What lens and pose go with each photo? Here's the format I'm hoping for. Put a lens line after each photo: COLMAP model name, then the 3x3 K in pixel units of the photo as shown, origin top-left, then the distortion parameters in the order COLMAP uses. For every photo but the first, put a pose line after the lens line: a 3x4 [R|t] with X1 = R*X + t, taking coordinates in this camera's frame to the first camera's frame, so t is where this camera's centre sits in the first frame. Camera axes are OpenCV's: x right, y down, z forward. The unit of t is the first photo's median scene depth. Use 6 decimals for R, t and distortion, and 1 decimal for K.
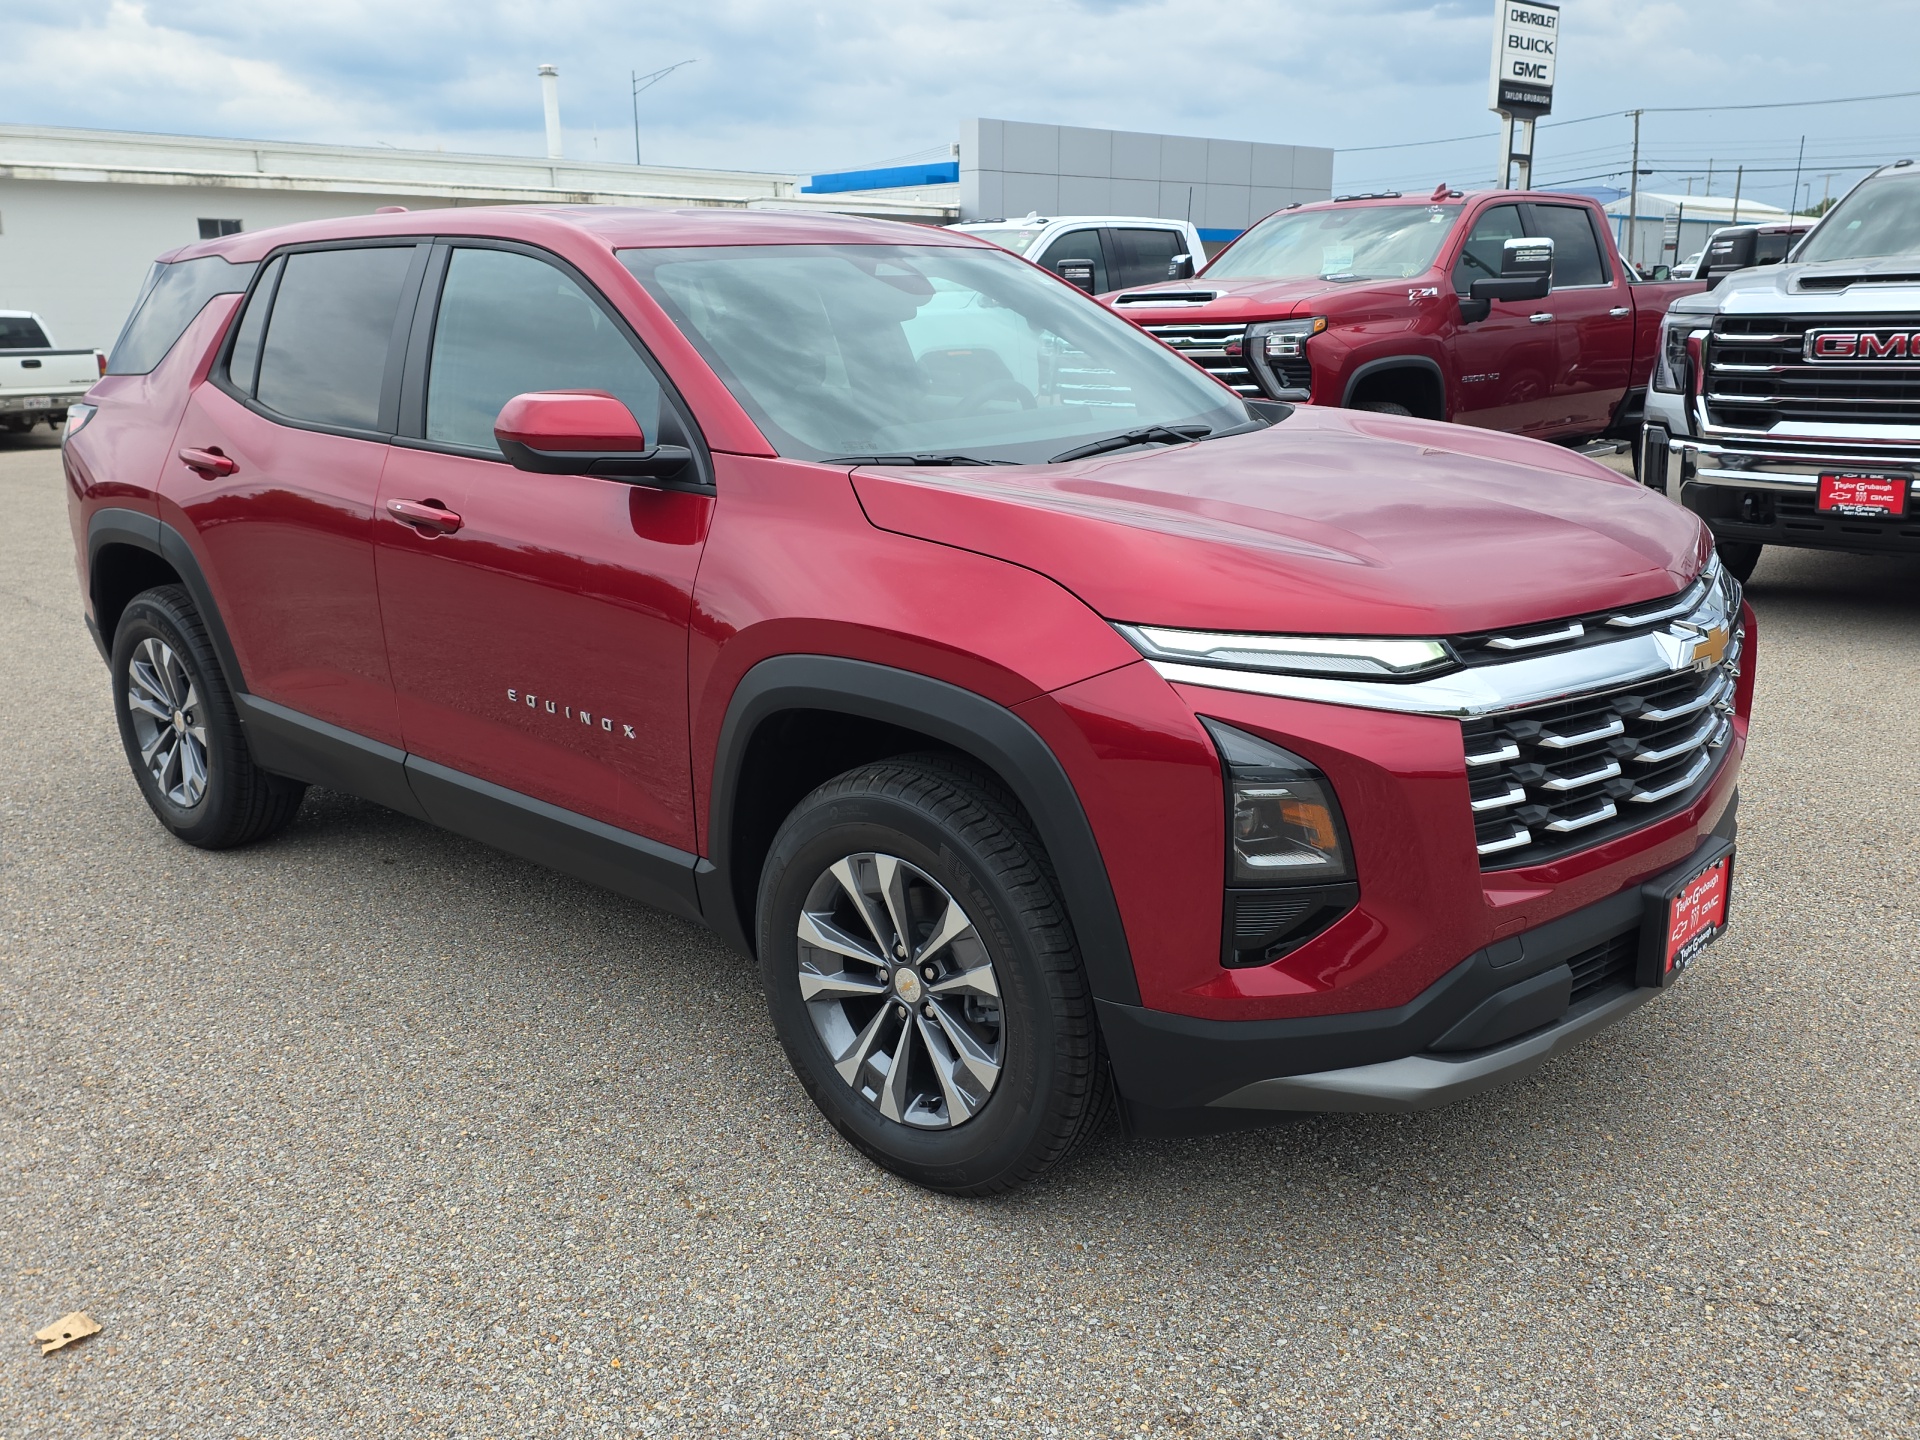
lens RADIAL K [[1567.7, 0, 968.7], [0, 1567.7, 692.5], [0, 0, 1]] dist [0.147053, -0.197357]
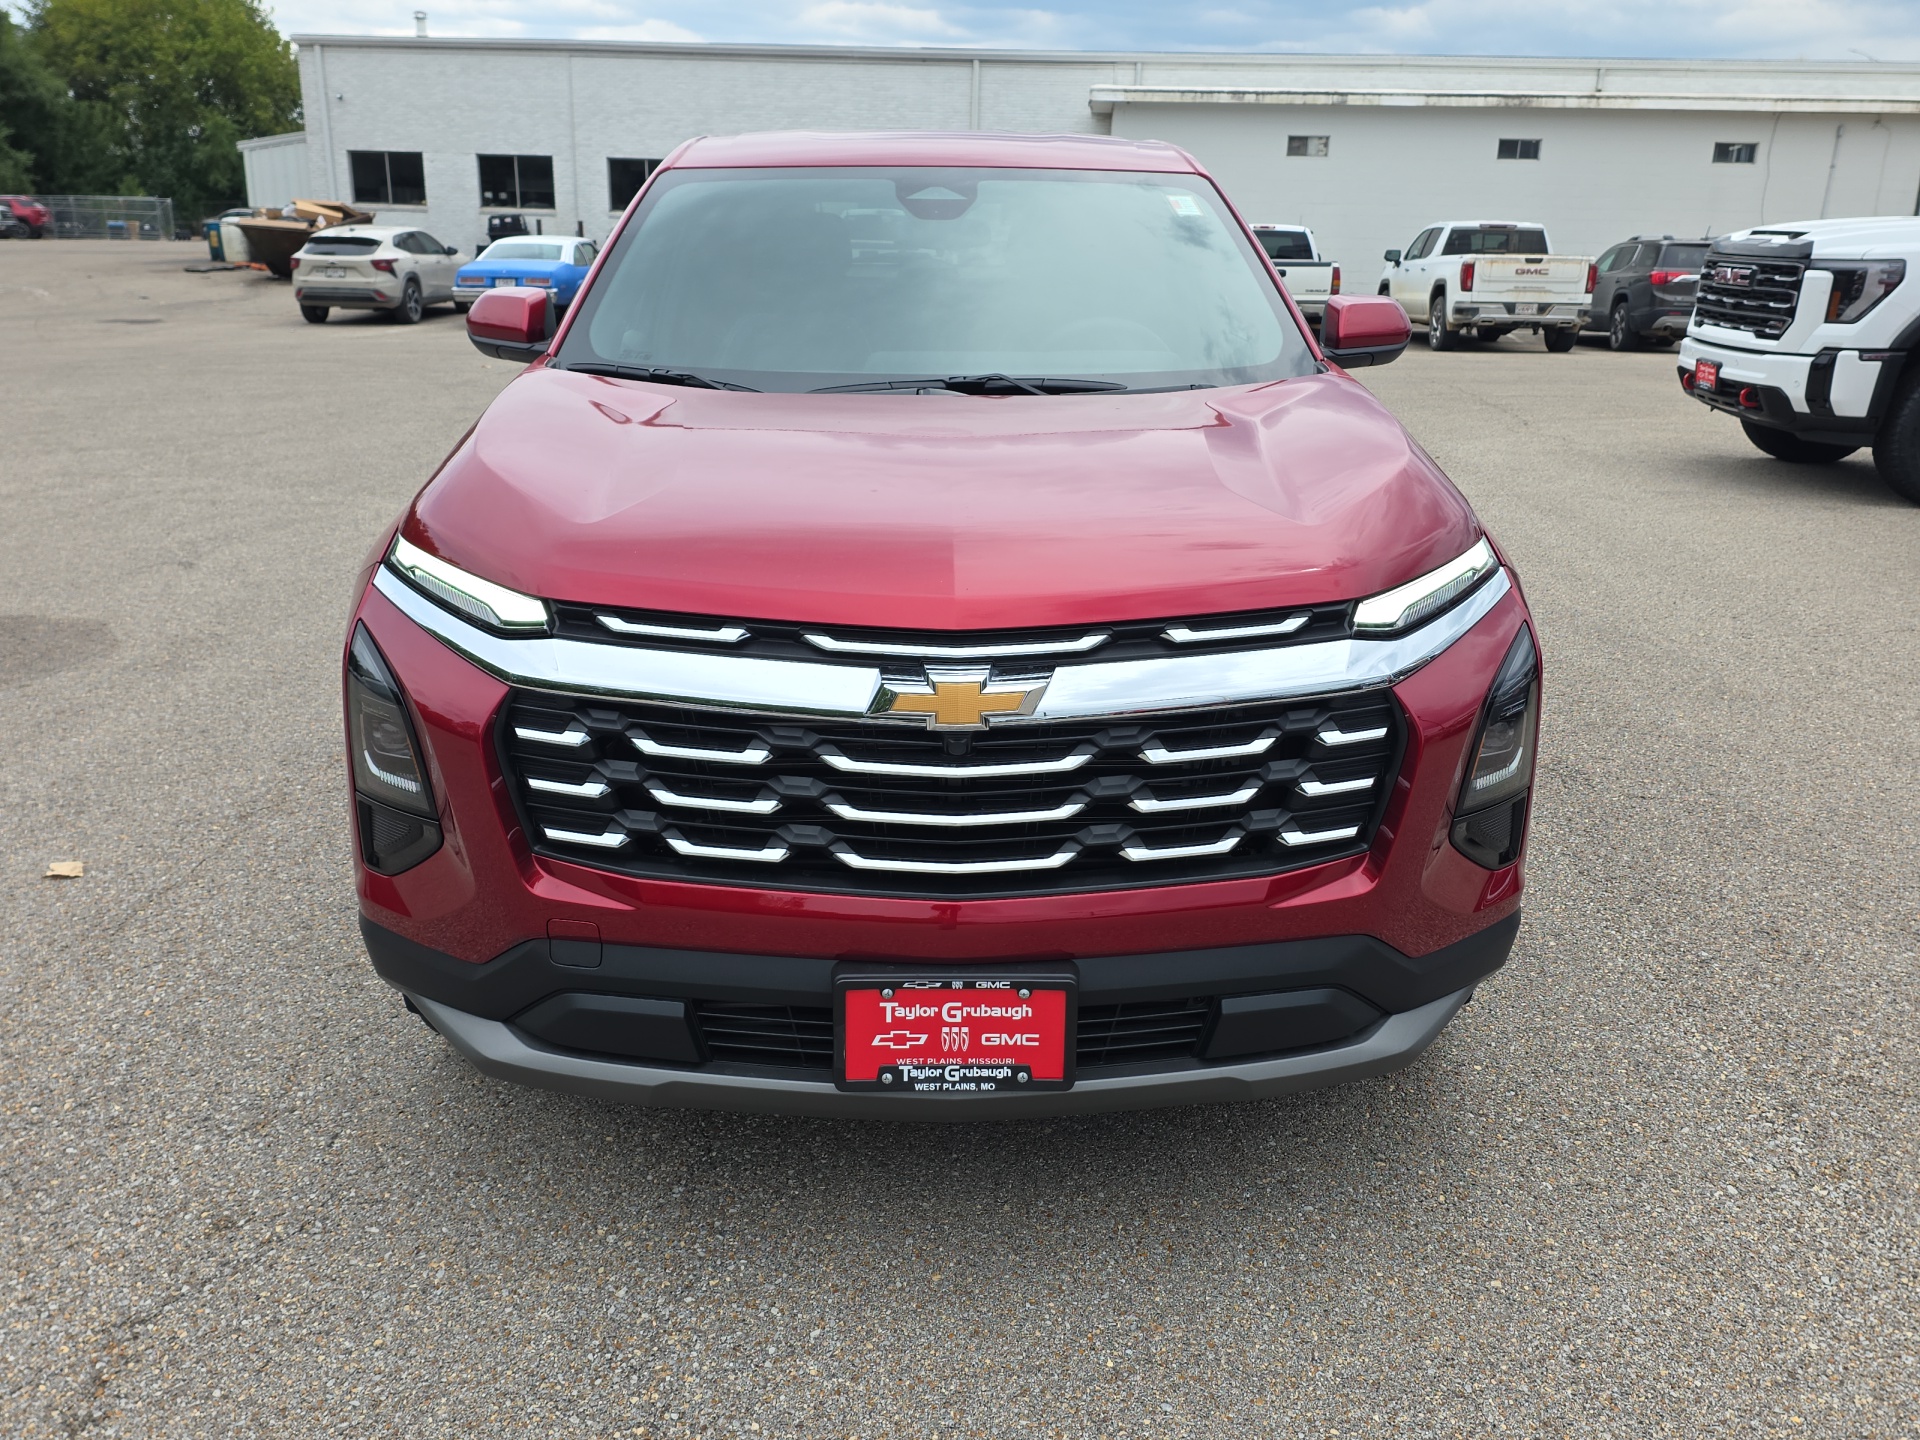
lens RADIAL K [[1567.7, 0, 968.7], [0, 1567.7, 692.5], [0, 0, 1]] dist [0.147053, -0.197357]
pose [[0.692278, 0.236533, -0.681765, 0.967838], [-0.205088, 0.970287, 0.128383, -0.131727], [0.691874, 0.050945, 0.720218, 0.437319]]
